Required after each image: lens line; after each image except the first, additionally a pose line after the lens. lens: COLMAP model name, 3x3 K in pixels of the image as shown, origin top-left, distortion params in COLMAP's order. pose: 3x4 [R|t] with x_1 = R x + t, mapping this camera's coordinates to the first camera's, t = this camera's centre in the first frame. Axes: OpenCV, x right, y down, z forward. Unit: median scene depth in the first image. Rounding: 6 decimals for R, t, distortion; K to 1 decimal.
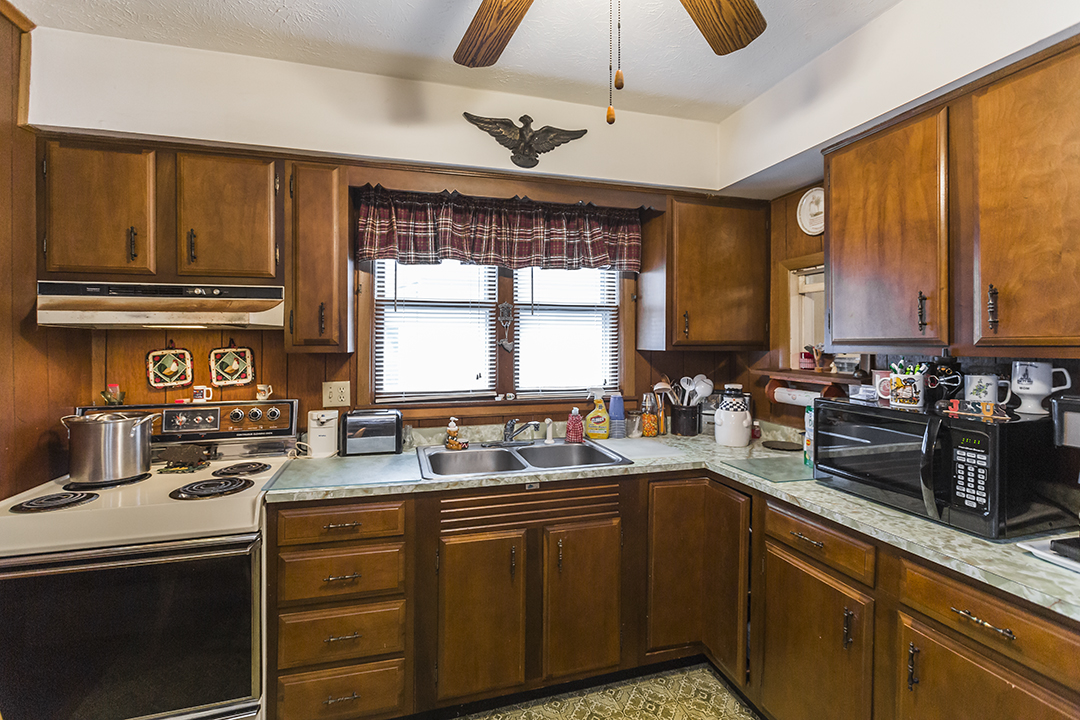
lens RADIAL K [[493.9, 0, 536.3], [0, 493.9, 342.8], [0, 0, 1]] dist [0.003206, -0.000036]
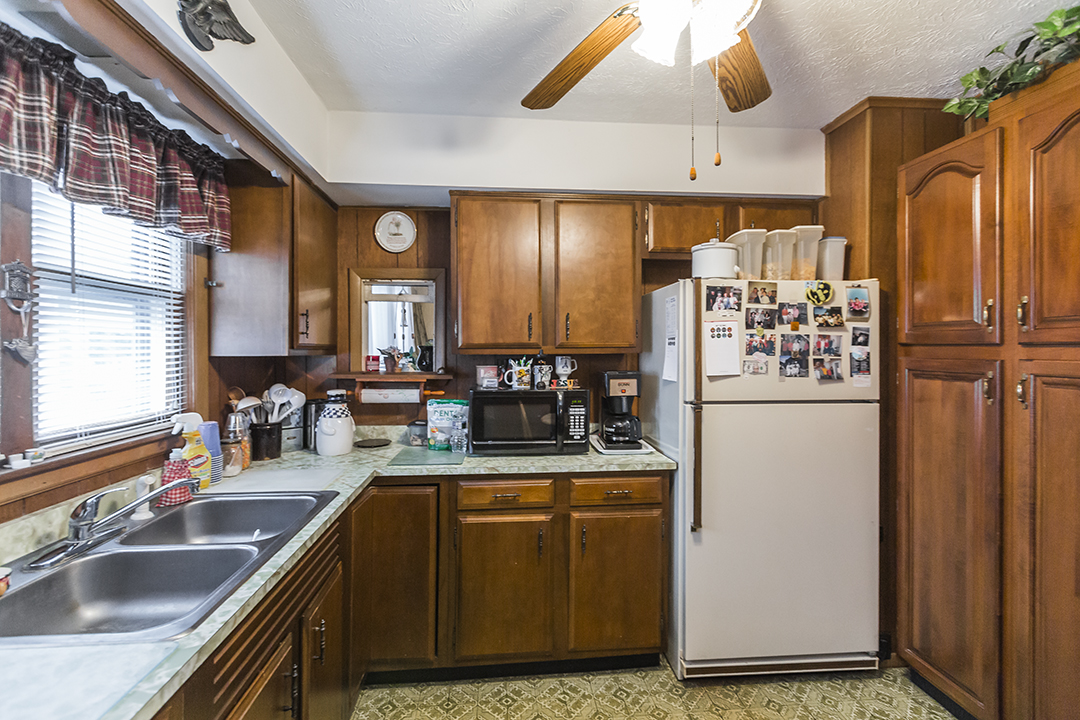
lens RADIAL K [[493.9, 0, 541.2], [0, 493.9, 350.9], [0, 0, 1]] dist [0.003206, -0.000036]
pose [[0.178060, -0.005788, 0.984003, -0.522006], [0.004217, 0.999978, 0.005119, 0.005632], [-0.984011, 0.003238, 0.178080, 0.487629]]
